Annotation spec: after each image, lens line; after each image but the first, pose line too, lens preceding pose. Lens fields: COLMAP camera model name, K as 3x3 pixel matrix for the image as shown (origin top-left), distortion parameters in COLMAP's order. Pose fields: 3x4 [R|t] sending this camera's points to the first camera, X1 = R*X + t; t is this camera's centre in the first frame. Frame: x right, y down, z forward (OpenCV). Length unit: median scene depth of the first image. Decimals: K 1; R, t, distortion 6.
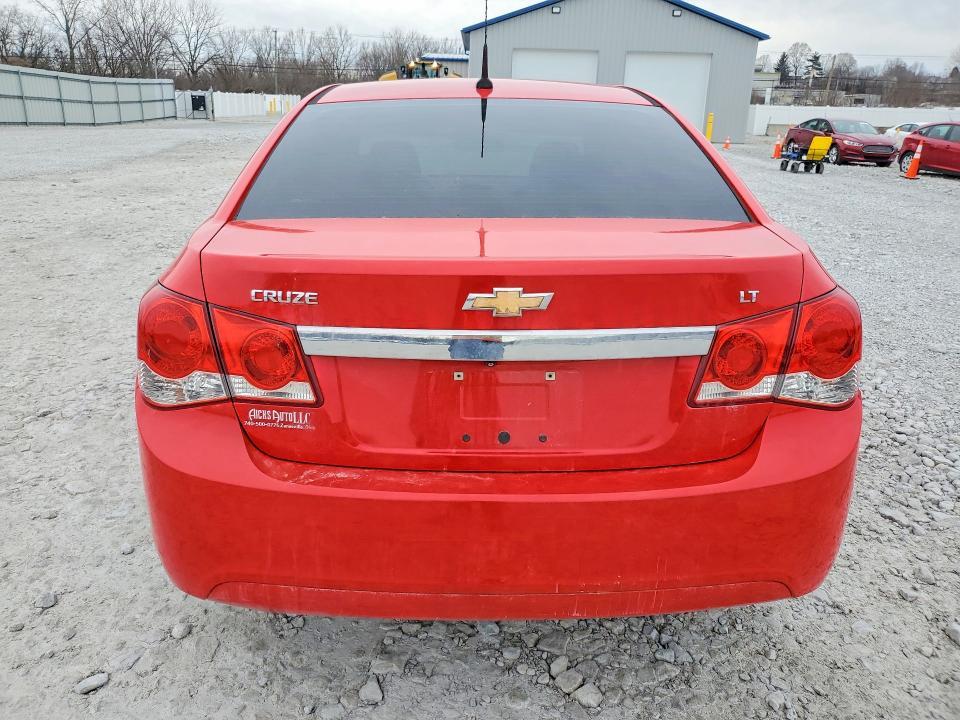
lens RADIAL K [[756.2, 0, 480.0], [0, 756.2, 360.0], [0, 0, 1]] dist [0.004994, 0.009660]
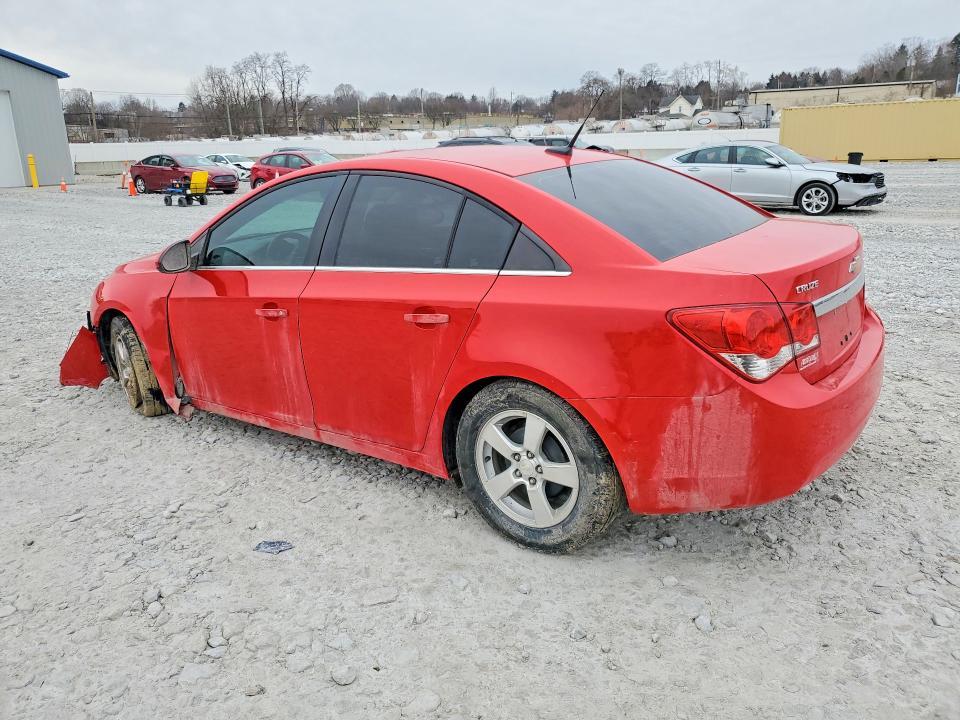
lens RADIAL K [[756.2, 0, 480.0], [0, 756.2, 360.0], [0, 0, 1]] dist [0.004994, 0.009660]
pose [[0.588185, -0.260267, 0.765702, -0.200561], [0.288834, 0.951962, 0.101705, -0.030662], [-0.755389, 0.161340, 0.635104, 0.049784]]
